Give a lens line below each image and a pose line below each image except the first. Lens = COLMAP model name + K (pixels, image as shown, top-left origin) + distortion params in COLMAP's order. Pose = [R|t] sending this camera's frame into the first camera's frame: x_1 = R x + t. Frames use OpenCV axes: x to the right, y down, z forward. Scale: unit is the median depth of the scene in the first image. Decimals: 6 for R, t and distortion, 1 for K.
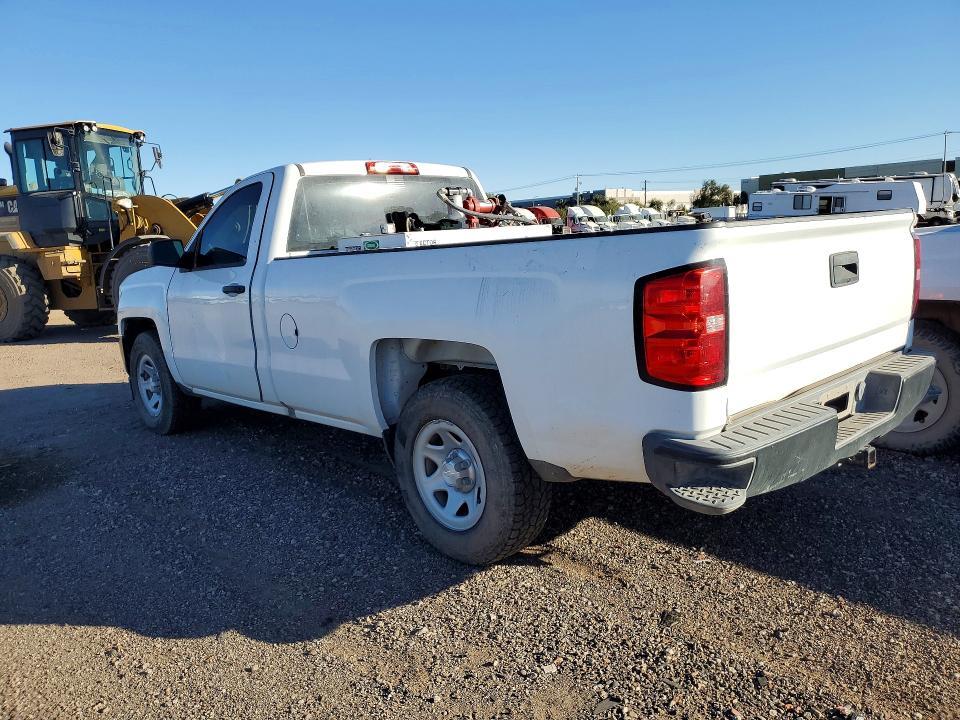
lens RADIAL K [[756.5, 0, 479.1], [0, 756.5, 357.5], [0, 0, 1]] dist [0.015352, 0.010911]
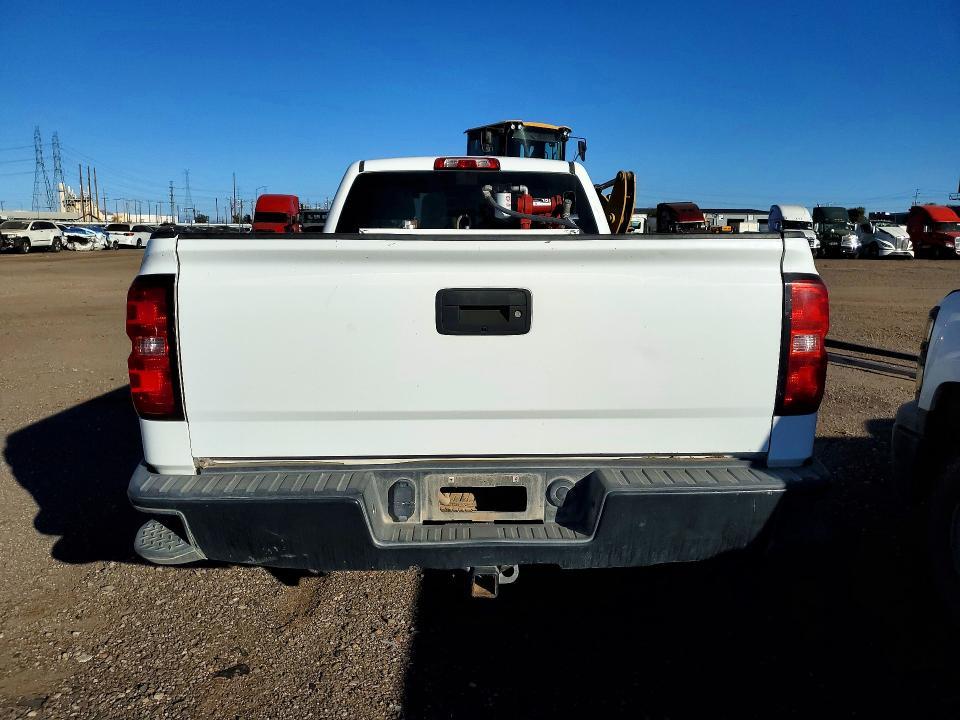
lens RADIAL K [[756.5, 0, 479.1], [0, 756.5, 362.2], [0, 0, 1]] dist [0.015352, 0.010911]
pose [[0.744417, 0.162641, -0.647604, 0.618619], [-0.149720, 0.985843, 0.075484, -0.080947], [0.650713, 0.040768, 0.758229, 0.308181]]
